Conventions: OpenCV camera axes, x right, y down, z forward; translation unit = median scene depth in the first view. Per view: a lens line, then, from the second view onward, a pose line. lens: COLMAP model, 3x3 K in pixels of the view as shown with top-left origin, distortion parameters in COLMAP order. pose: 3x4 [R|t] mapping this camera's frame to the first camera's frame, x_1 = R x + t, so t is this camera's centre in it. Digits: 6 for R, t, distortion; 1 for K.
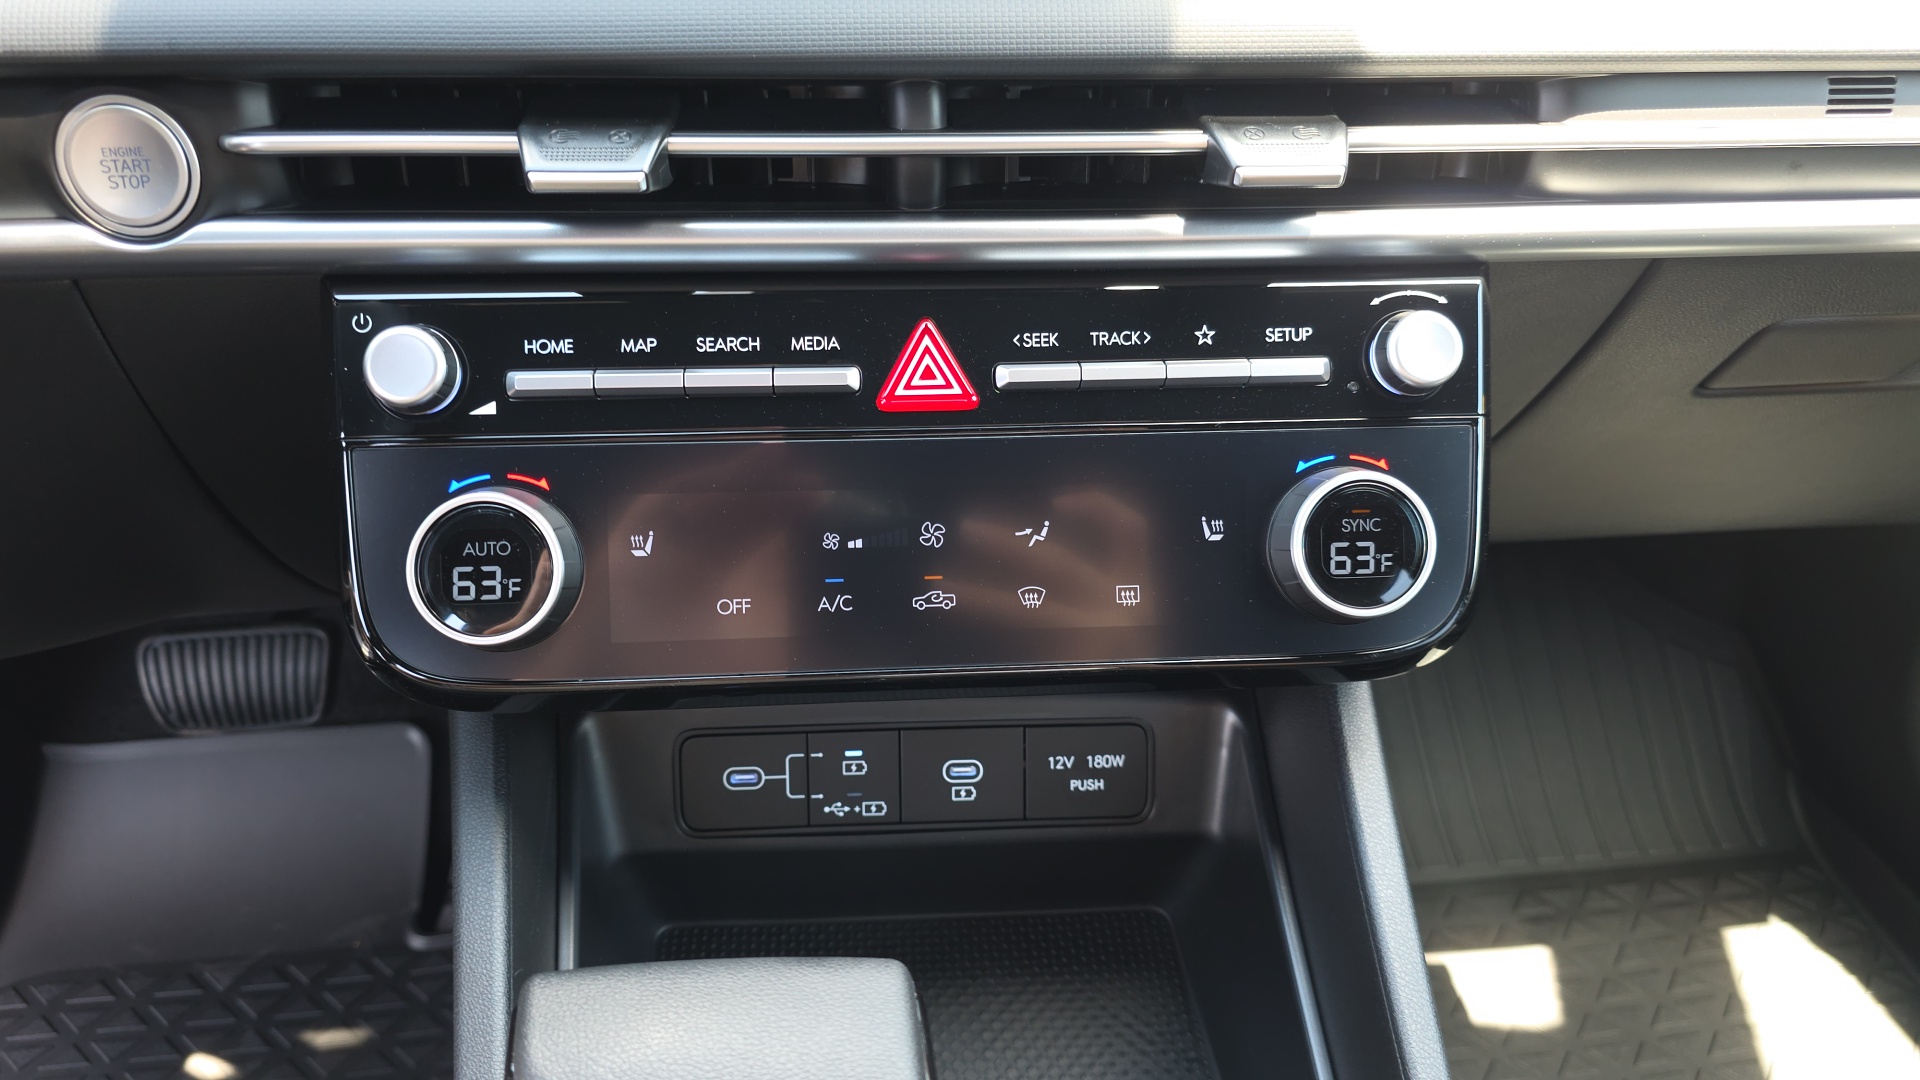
lens RADIAL K [[1299.6, 0, 949.6], [0, 1299.6, 540.3], [0, 0, 1]] dist [0.063873, -0.071117]
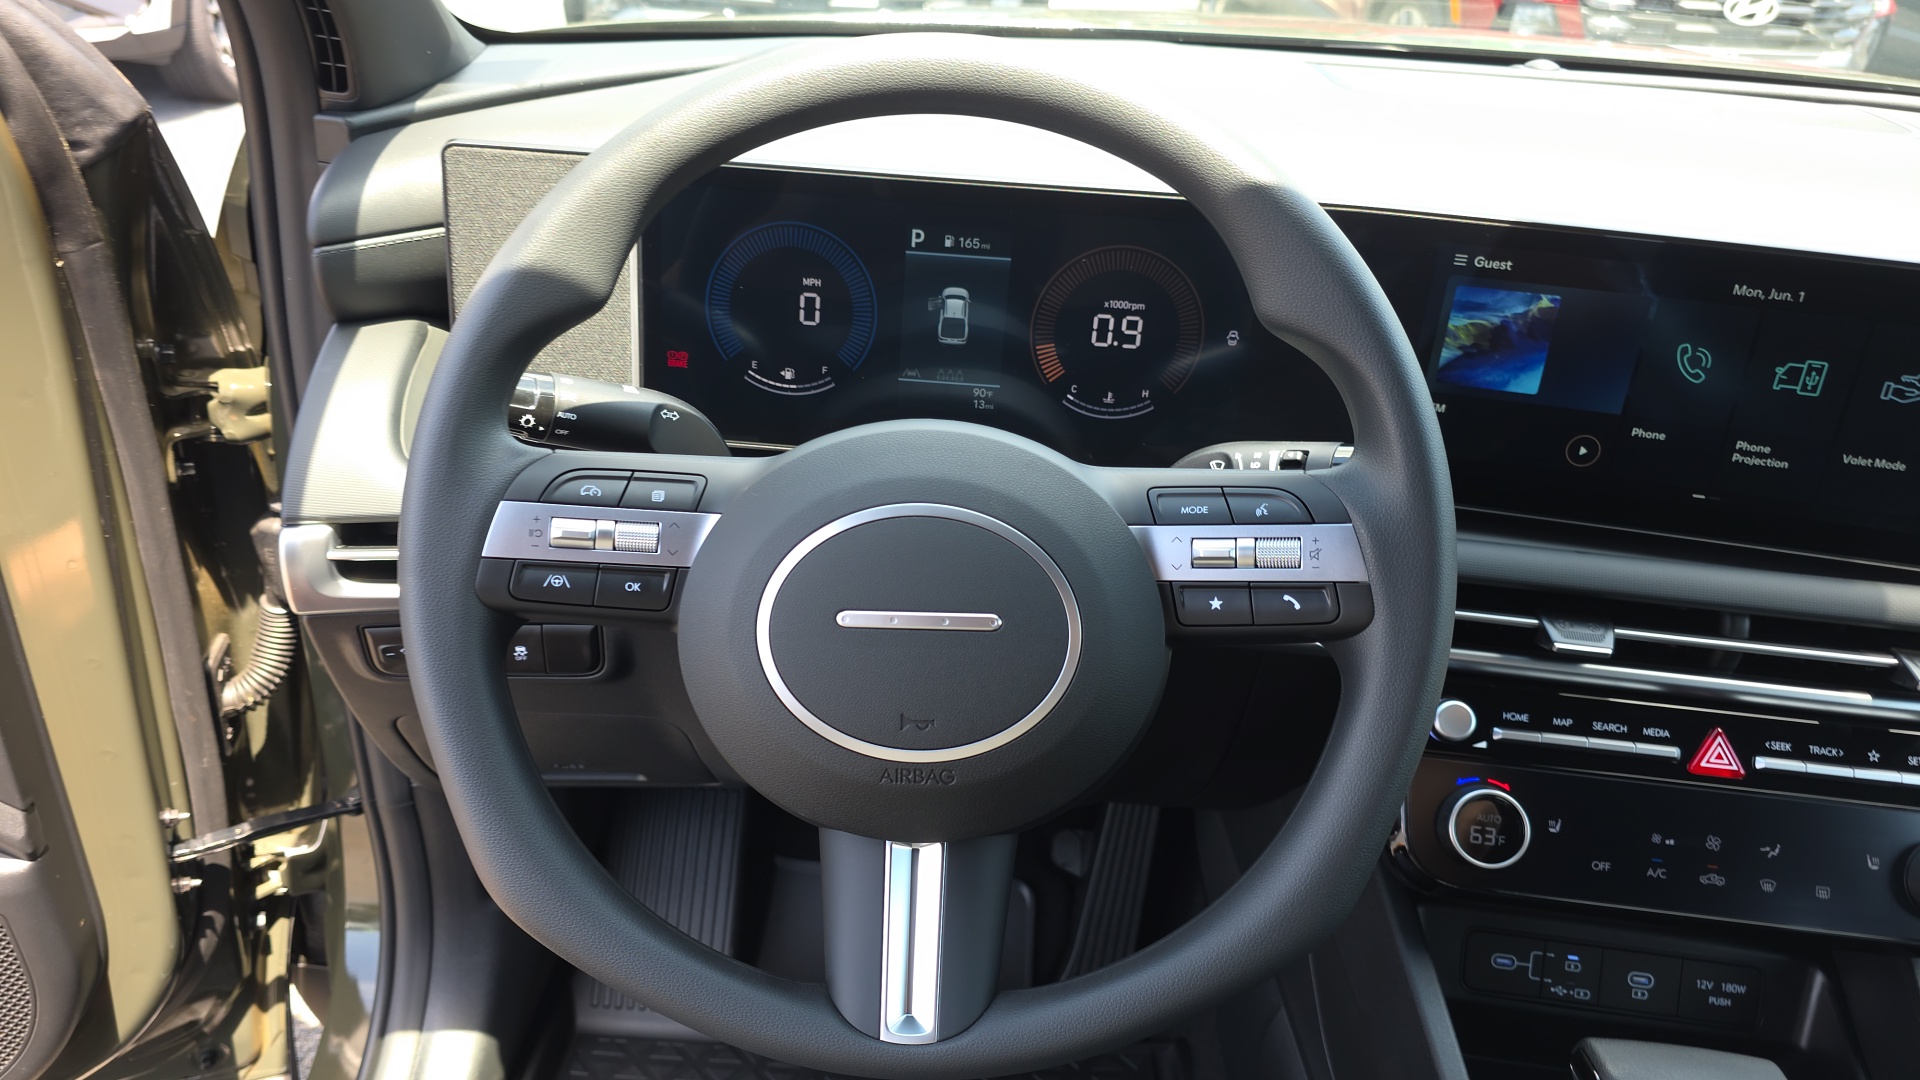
lens RADIAL K [[1299.6, 0, 936.7], [0, 1299.6, 563.9], [0, 0, 1]] dist [0.063873, -0.071117]
pose [[0.982206, 0.121090, -0.143560, -0.888622], [-0.140115, 0.981458, -0.130799, 0.006059], [0.125059, 0.148586, 0.980960, -1.054372]]
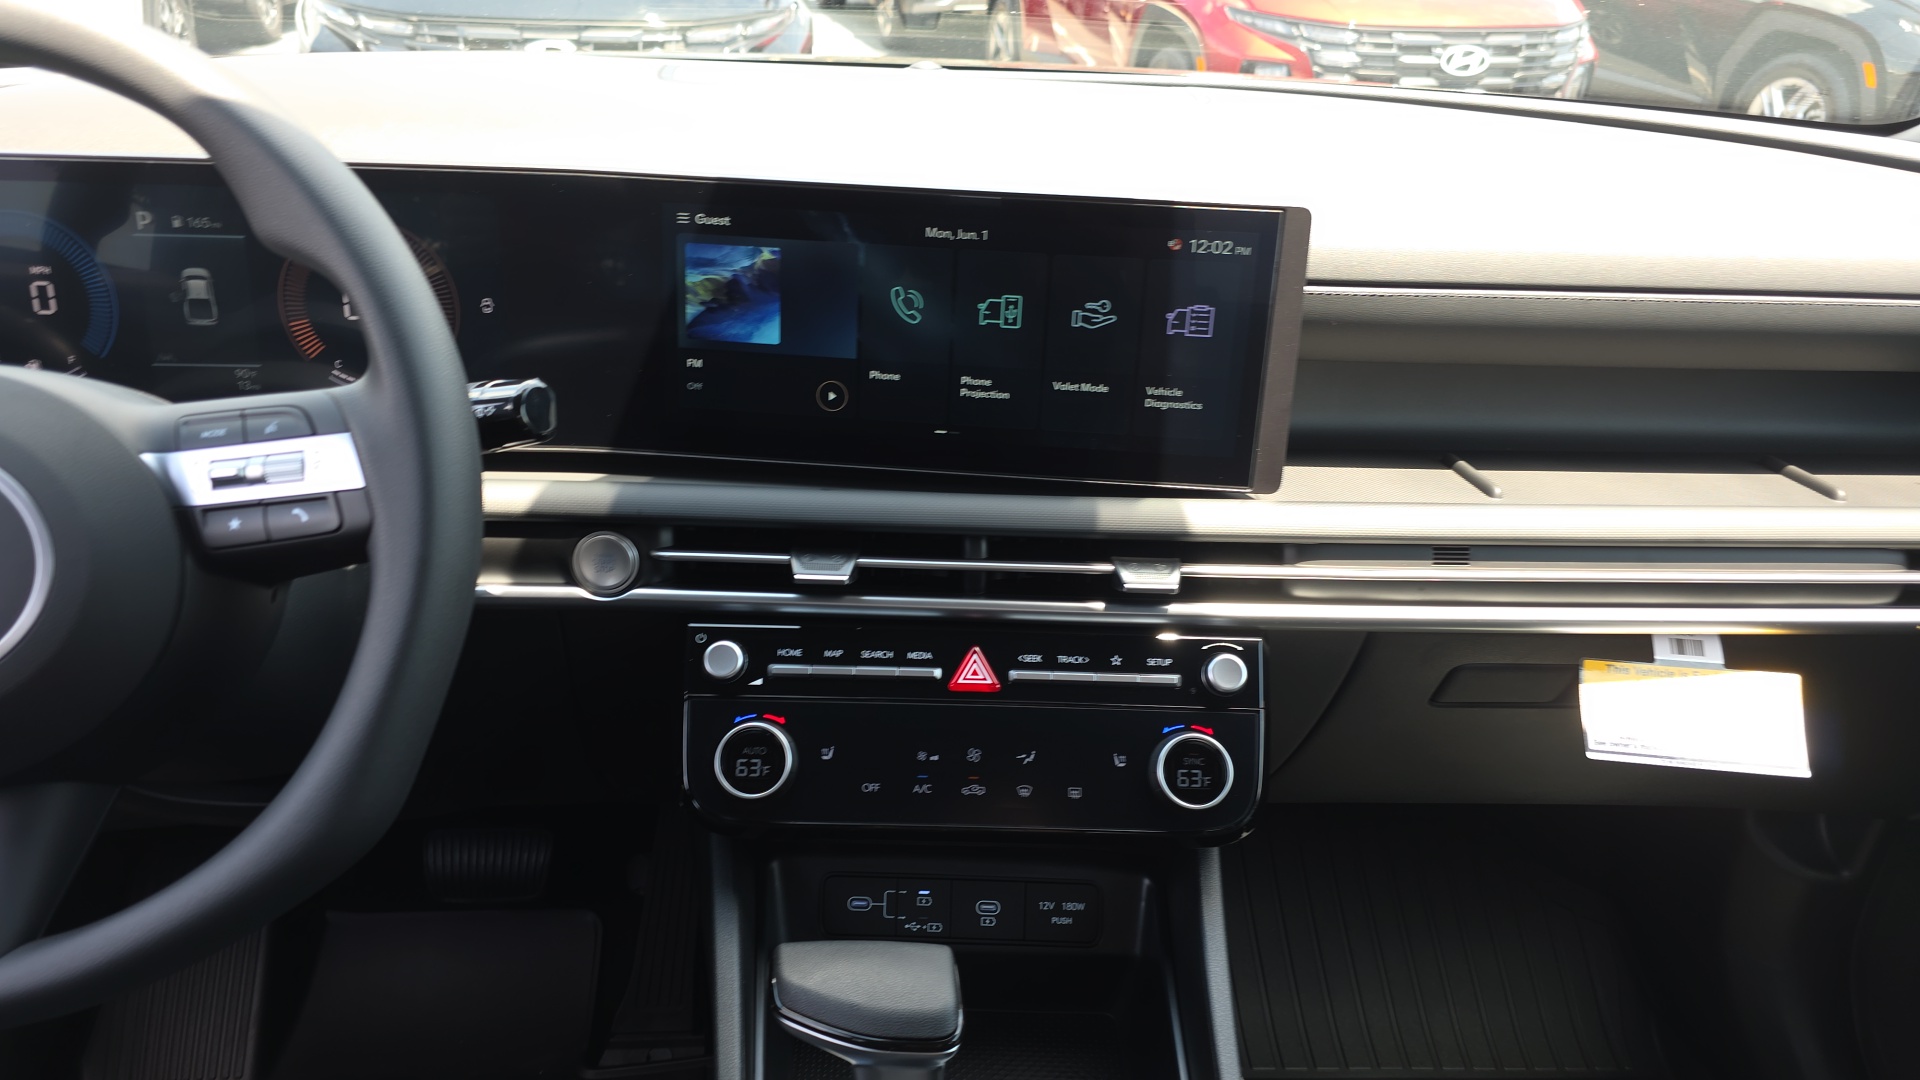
lens RADIAL K [[1299.6, 0, 950.9], [0, 1299.6, 559.0], [0, 0, 1]] dist [0.063873, -0.071117]
pose [[0.997845, 0.039248, -0.052590, 0.043626], [-0.049136, 0.978076, -0.202368, 0.104695], [0.043494, 0.204516, 0.977896, -0.978229]]
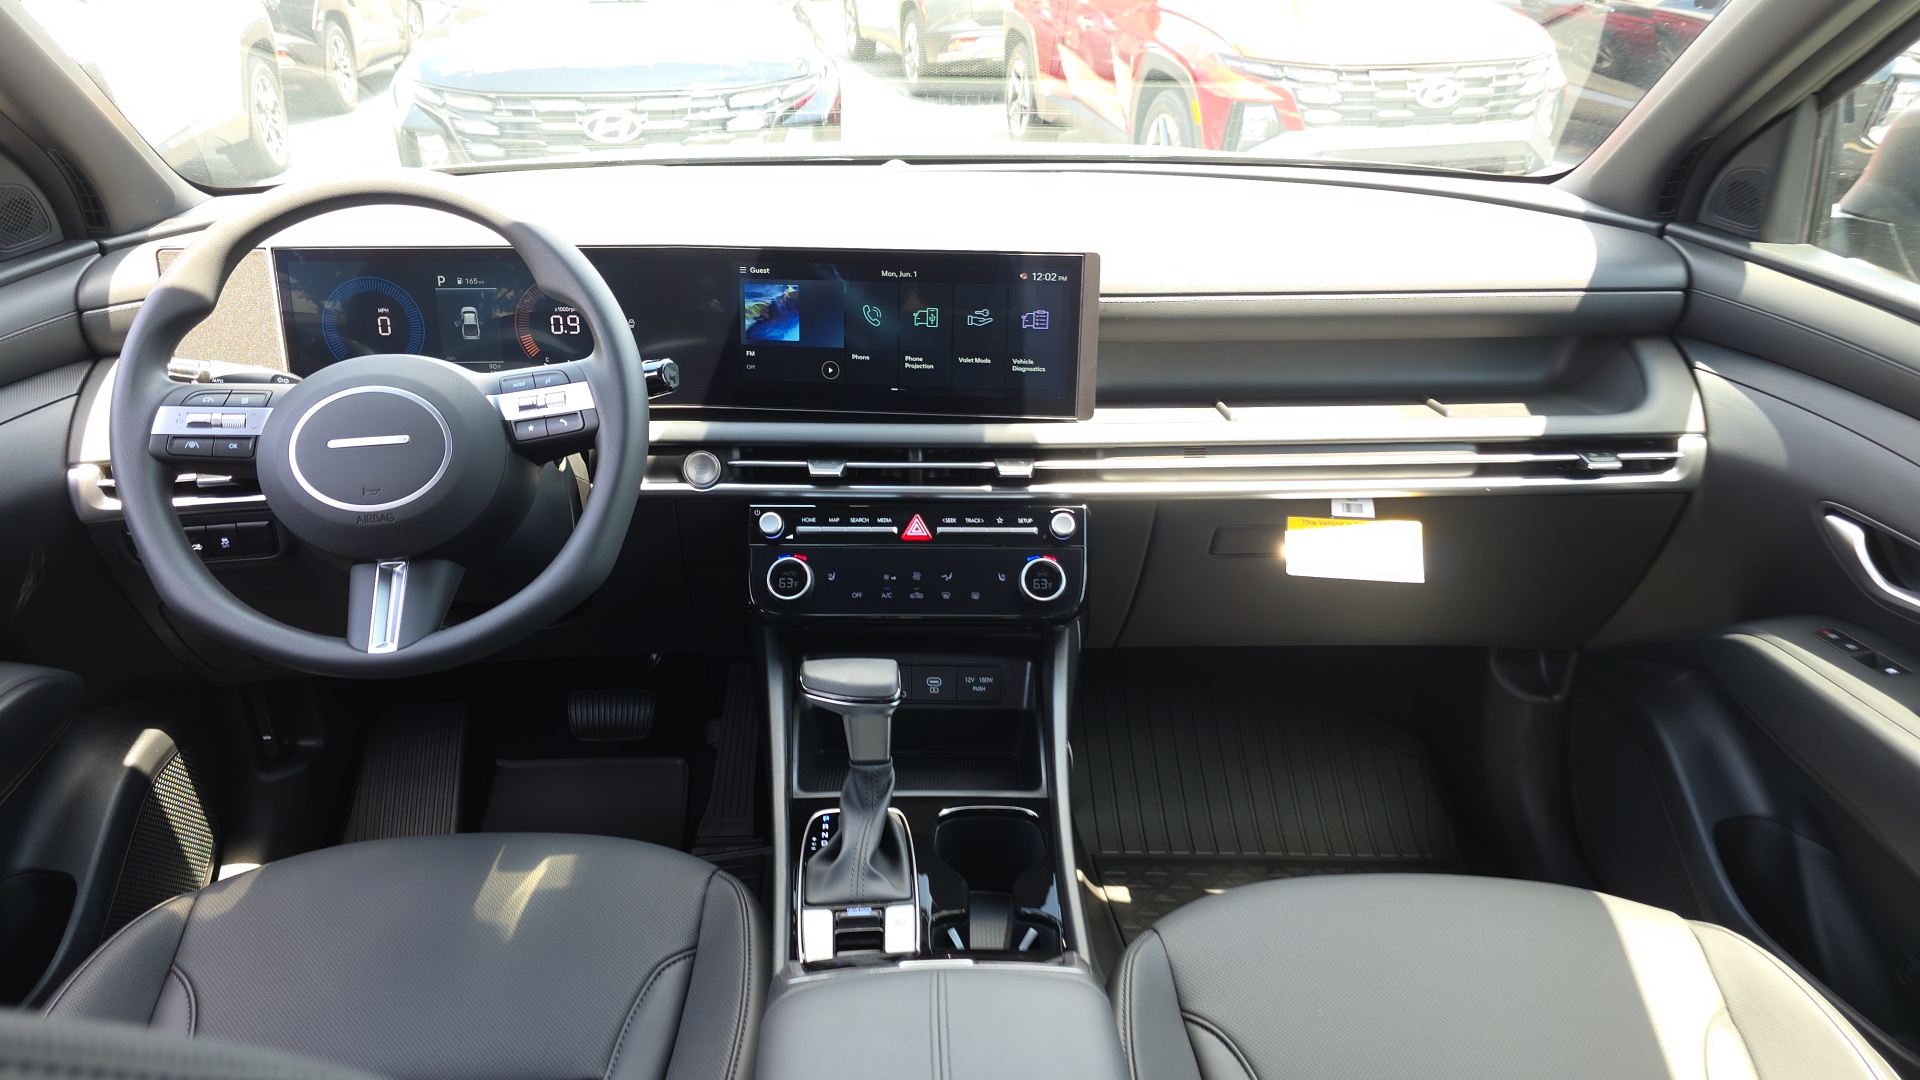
lens RADIAL K [[1299.6, 0, 942.4], [0, 1299.6, 540.9], [0, 0, 1]] dist [0.063873, -0.071117]
pose [[0.995520, 0.013507, -0.093584, 0.365700], [-0.035331, 0.971189, -0.235676, 0.696798], [0.087704, 0.237926, 0.967315, -2.258907]]
